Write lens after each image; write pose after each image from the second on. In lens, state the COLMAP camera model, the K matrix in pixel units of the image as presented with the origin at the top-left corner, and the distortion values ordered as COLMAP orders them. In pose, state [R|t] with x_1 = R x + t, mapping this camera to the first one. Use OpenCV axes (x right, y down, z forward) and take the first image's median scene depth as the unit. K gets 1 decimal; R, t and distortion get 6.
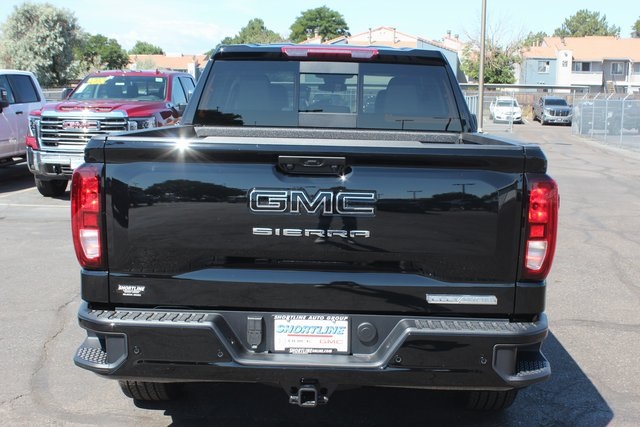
lens RADIAL K [[801.6, 0, 319.5], [0, 801.6, 210.7], [0, 0, 1]] dist [-0.076217, 0.000000]
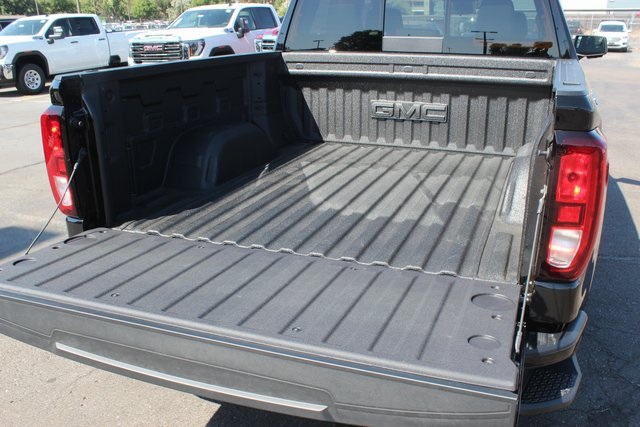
lens RADIAL K [[587.2, 0, 322.1], [0, 587.2, 213.2], [0, 0, 1]] dist [-0.123318, 0.000000]
pose [[0.947476, 0.073317, -0.311311, 0.222323], [-0.016404, 0.983229, 0.181634, -0.062882], [0.319407, -0.166987, 0.932789, 0.459295]]
